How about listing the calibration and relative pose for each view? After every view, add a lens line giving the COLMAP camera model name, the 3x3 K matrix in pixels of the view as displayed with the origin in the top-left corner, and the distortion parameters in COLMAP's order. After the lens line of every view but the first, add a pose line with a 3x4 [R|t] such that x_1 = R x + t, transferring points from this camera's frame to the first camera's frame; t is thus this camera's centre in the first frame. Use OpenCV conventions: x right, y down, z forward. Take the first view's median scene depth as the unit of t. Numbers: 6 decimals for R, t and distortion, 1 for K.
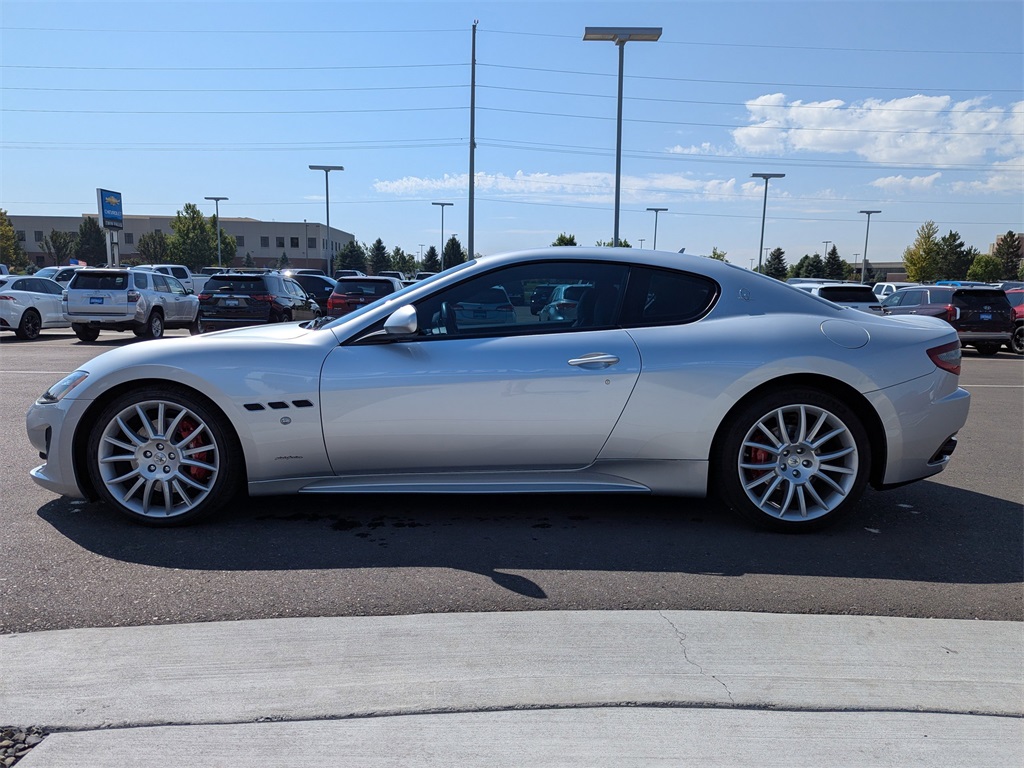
lens RADIAL K [[722.0, 0, 507.1], [0, 722.0, 383.8], [0, 0, 1]] dist [0.035971, -0.032697]
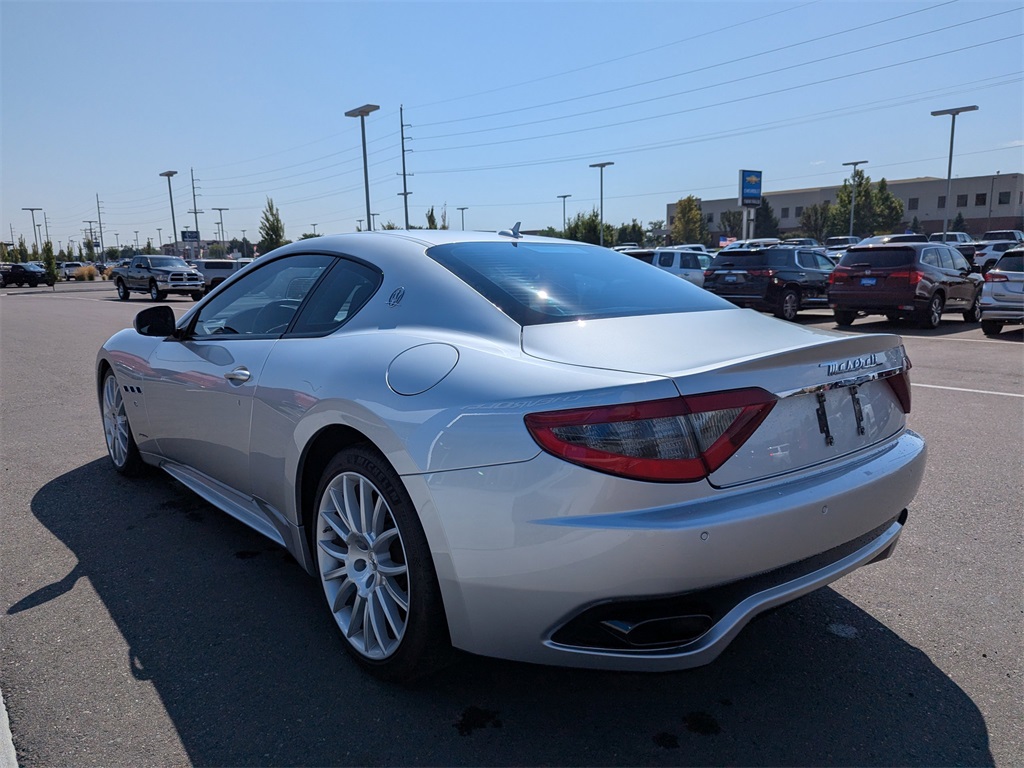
lens RADIAL K [[722.0, 0, 510.4], [0, 722.0, 375.9], [0, 0, 1]] dist [0.035971, -0.032697]
pose [[0.643523, 0.088439, -0.760300, 0.064034], [-0.065150, 0.996027, 0.060715, -0.006915], [0.762649, 0.010462, 0.646728, 0.046001]]
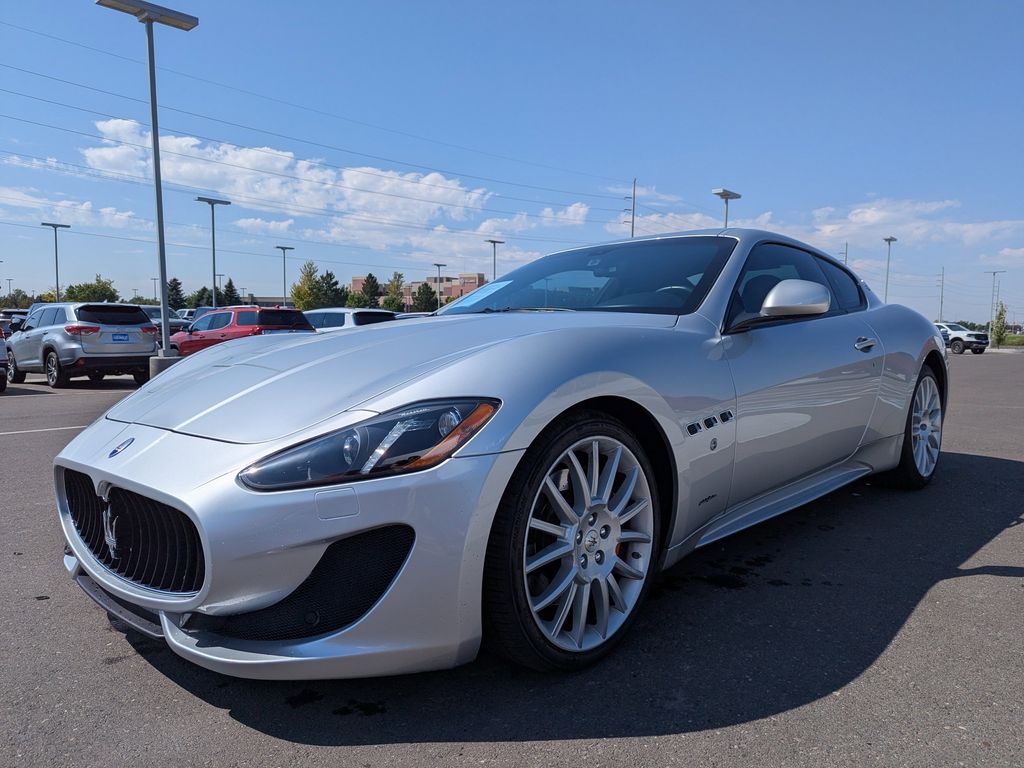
lens RADIAL K [[722.0, 0, 515.6], [0, 722.0, 386.4], [0, 0, 1]] dist [0.035971, -0.032697]
pose [[0.694048, -0.064389, 0.717043, -0.060584], [0.093508, 0.995618, -0.001104, -0.001308], [-0.713830, 0.067815, 0.697028, 0.043108]]
